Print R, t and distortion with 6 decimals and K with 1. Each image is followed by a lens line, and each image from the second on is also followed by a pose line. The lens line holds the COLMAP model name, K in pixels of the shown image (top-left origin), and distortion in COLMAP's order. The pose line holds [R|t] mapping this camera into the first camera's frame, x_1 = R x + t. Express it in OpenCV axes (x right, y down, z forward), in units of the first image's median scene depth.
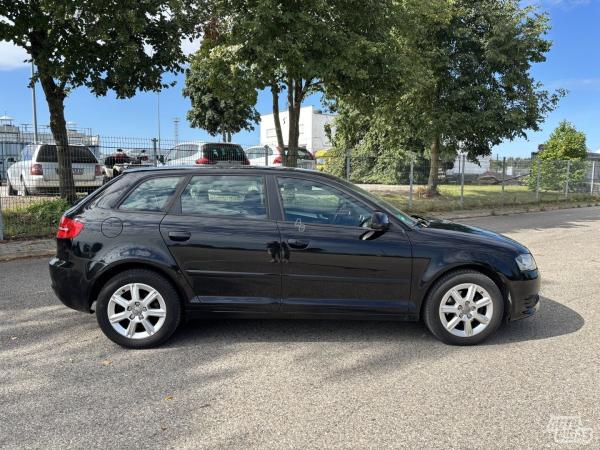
lens RADIAL K [[468.1, 0, 303.0], [0, 468.1, 224.4], [0, 0, 1]] dist [-0.002675, -0.014462]
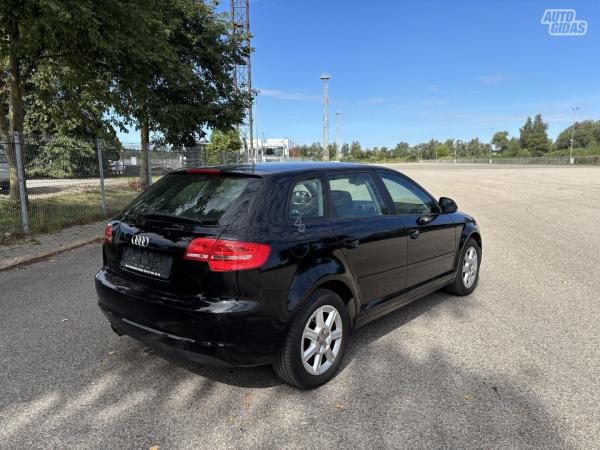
lens RADIAL K [[468.1, 0, 303.0], [0, 468.1, 224.4], [0, 0, 1]] dist [-0.002675, -0.014462]
pose [[0.665038, -0.111469, 0.738444, -0.278217], [0.094520, 0.993410, 0.064832, -0.021302], [-0.740804, 0.026682, 0.671191, 0.133772]]
